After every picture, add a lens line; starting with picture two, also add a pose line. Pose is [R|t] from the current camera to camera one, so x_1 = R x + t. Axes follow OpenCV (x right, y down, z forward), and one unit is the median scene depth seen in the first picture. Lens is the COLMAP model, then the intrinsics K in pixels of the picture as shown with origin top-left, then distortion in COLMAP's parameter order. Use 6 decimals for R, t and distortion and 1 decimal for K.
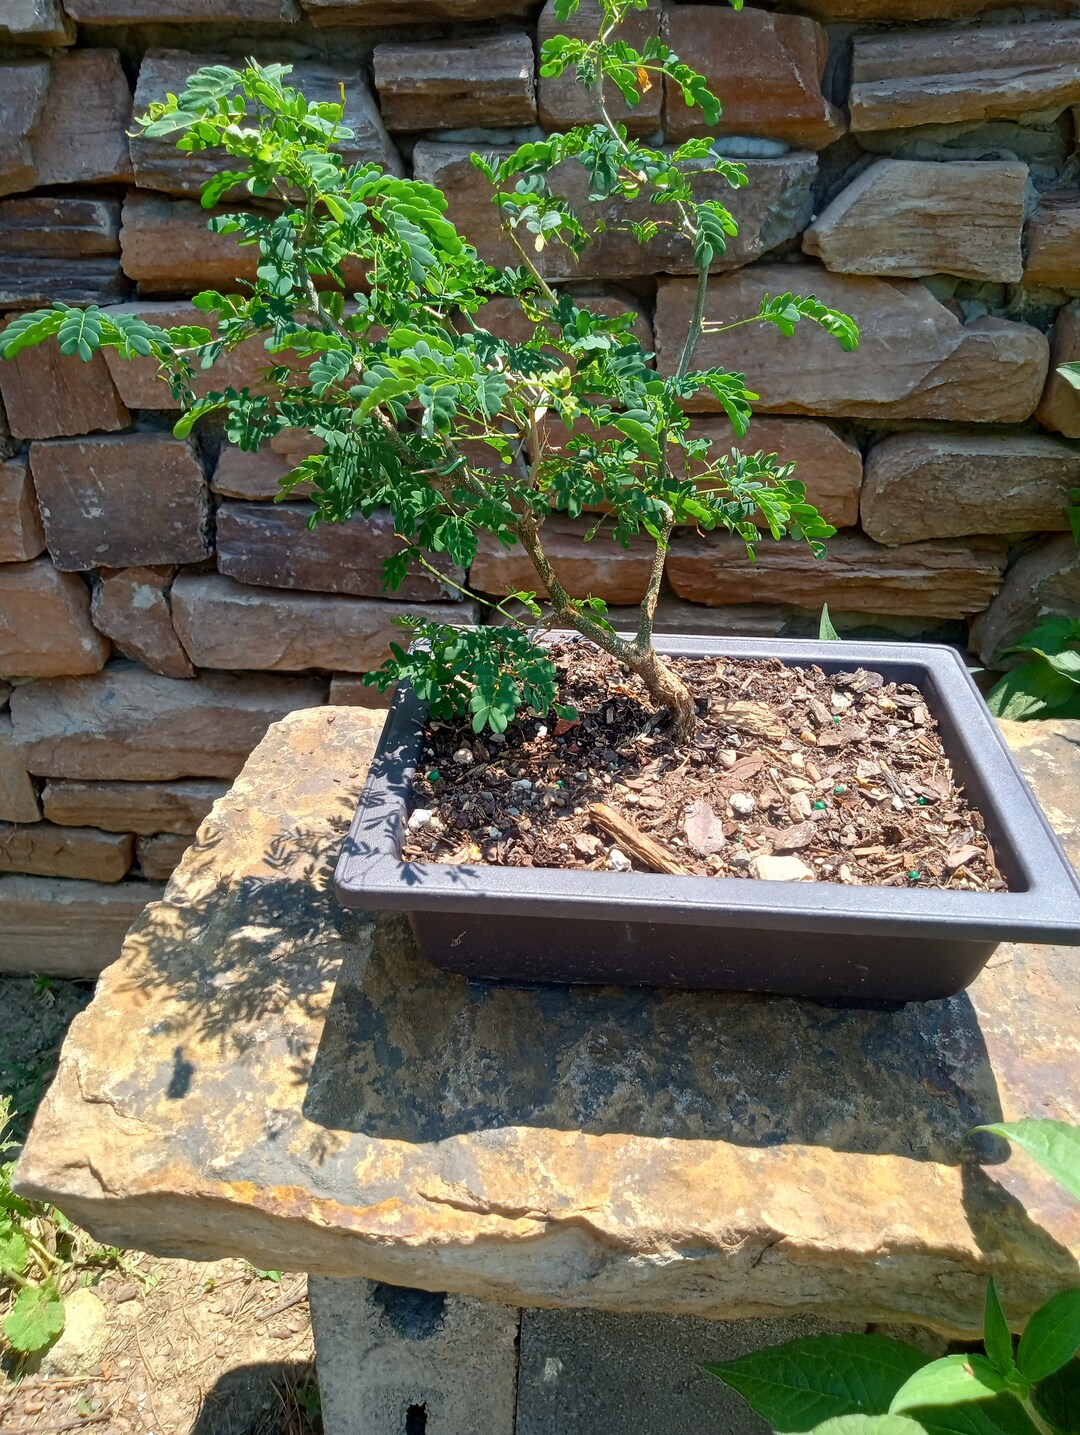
lens RADIAL K [[1227.4, 0, 542.8], [0, 1227.4, 699.7], [0, 0, 1]] dist [0.048244, -0.008753]
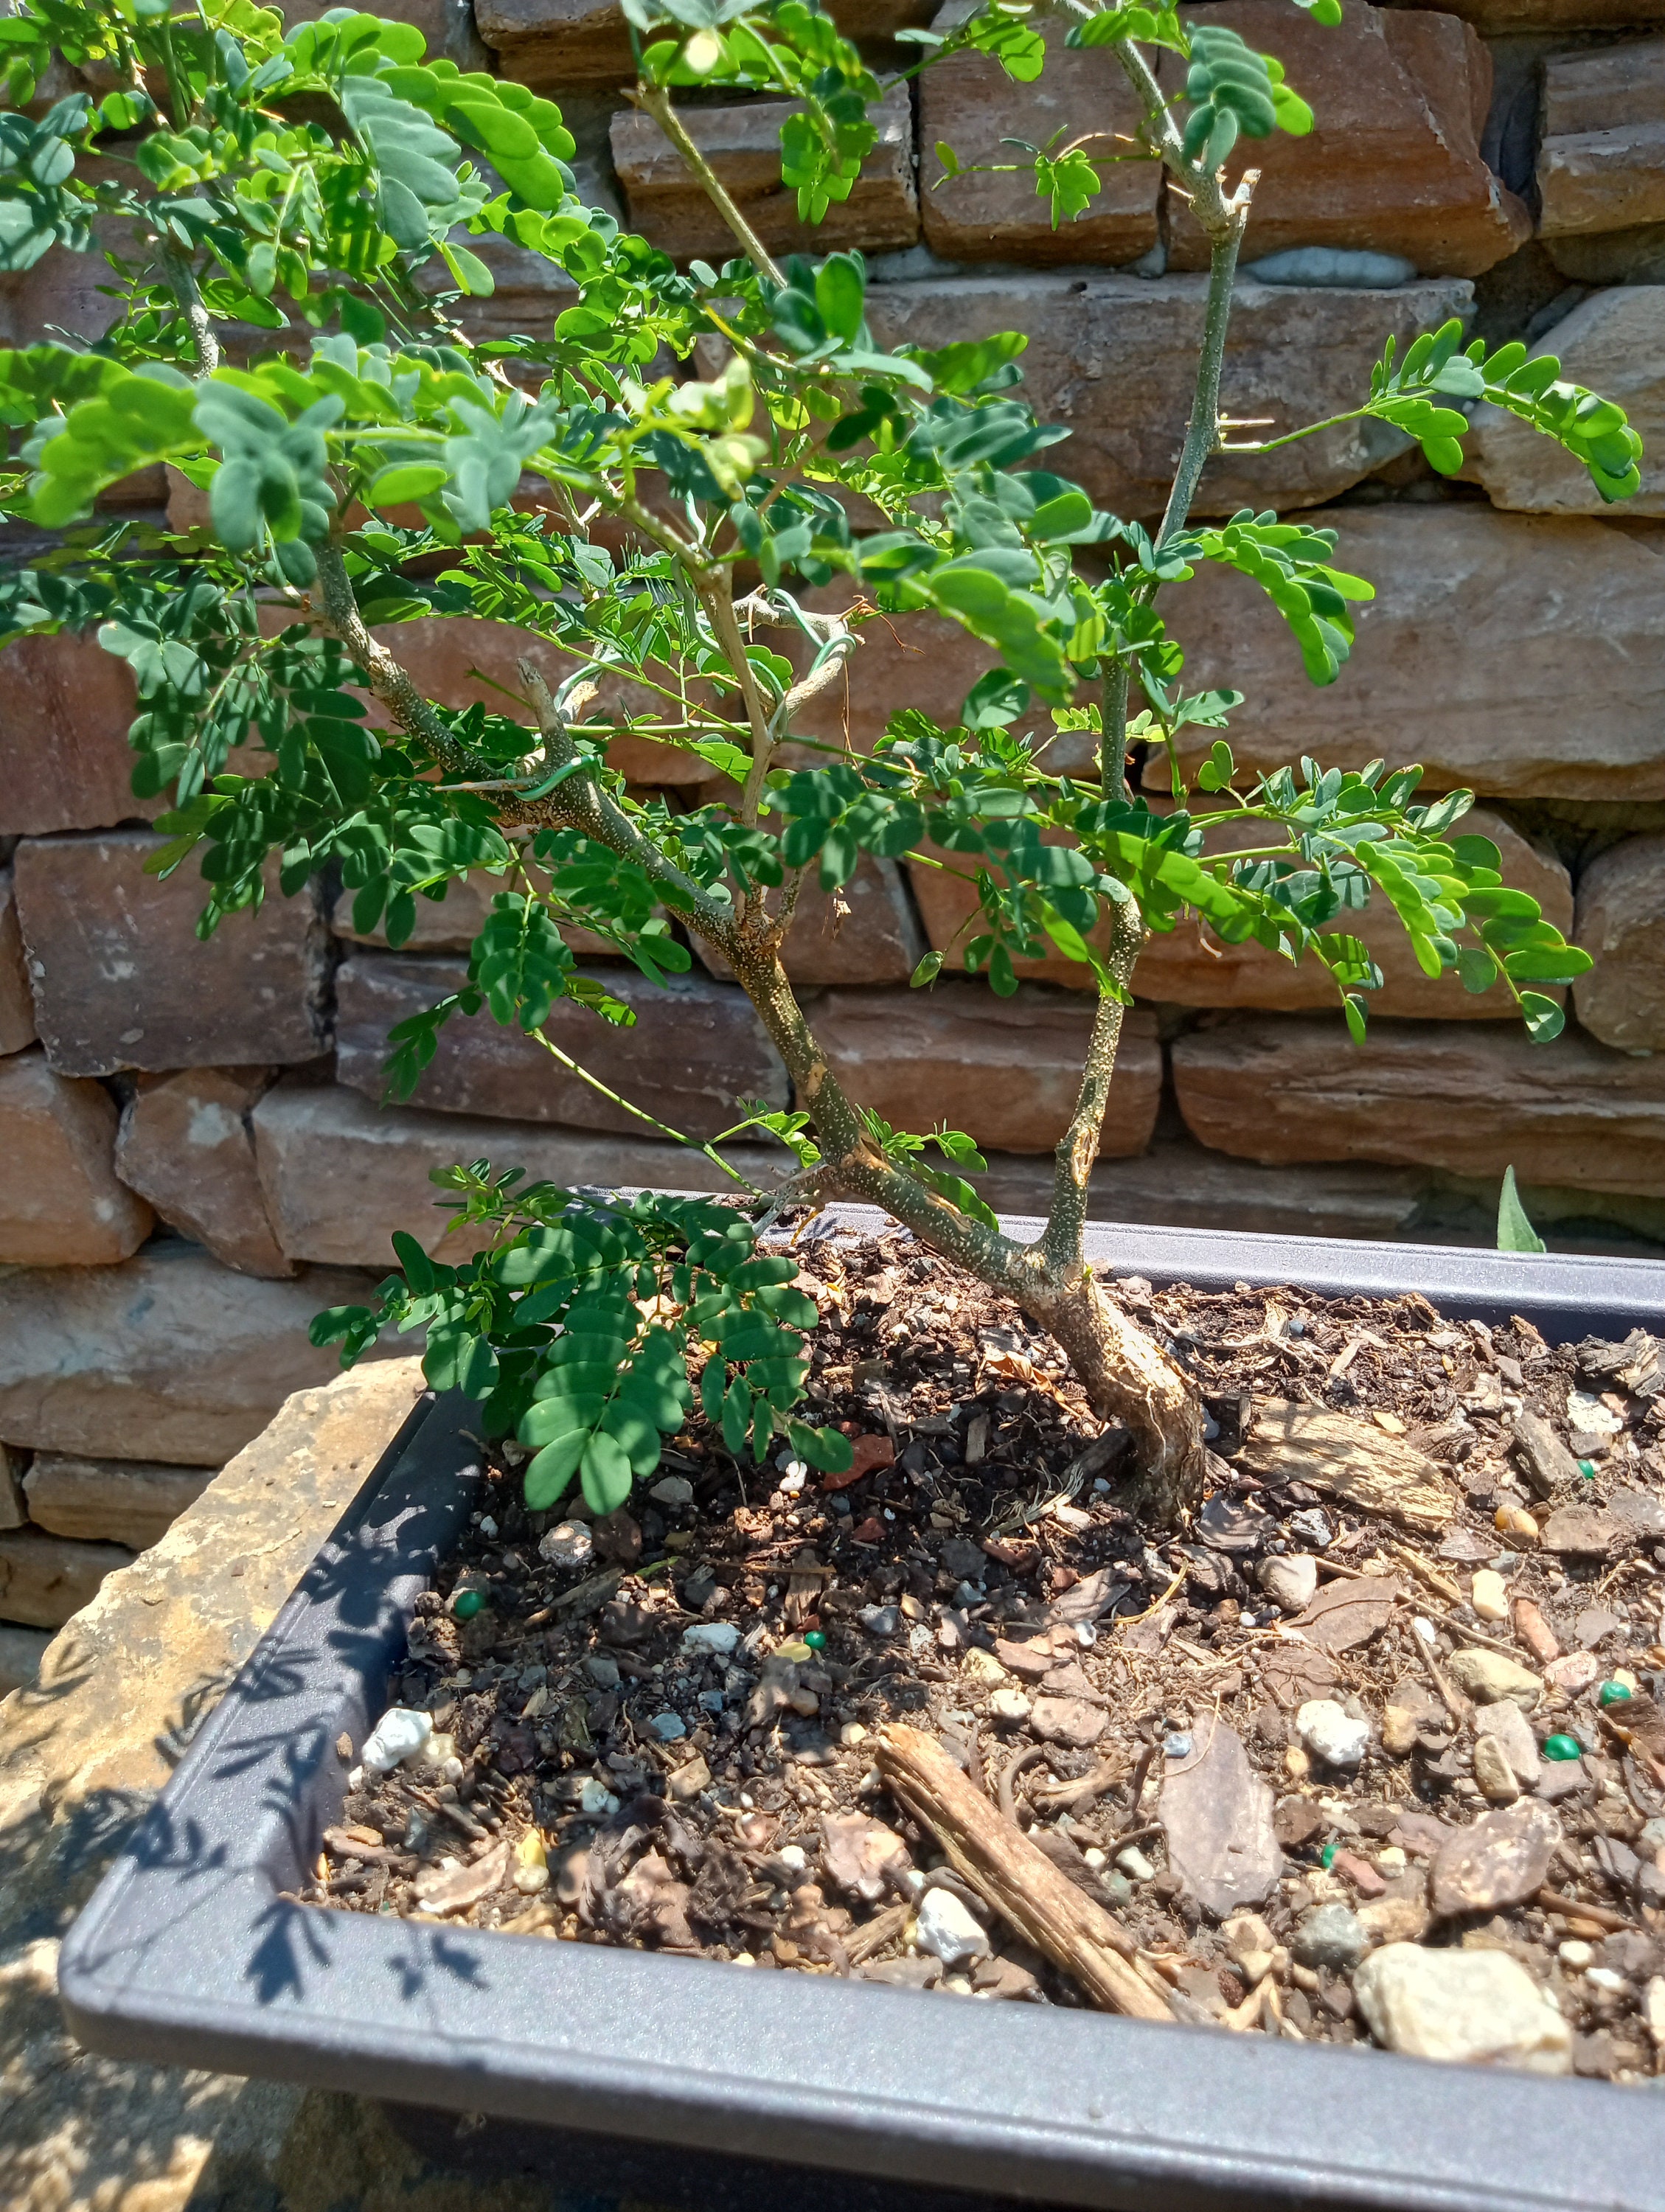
lens RADIAL K [[1788.6, 0, 860.6], [0, 1788.6, 1061.0], [0, 0, 1]] dist [-0.010924, -0.010003]
pose [[0.995238, 0.020220, -0.095354, 0.071636], [-0.032819, 0.990643, -0.132477, -0.029810], [0.091783, 0.134975, 0.986589, 0.453654]]
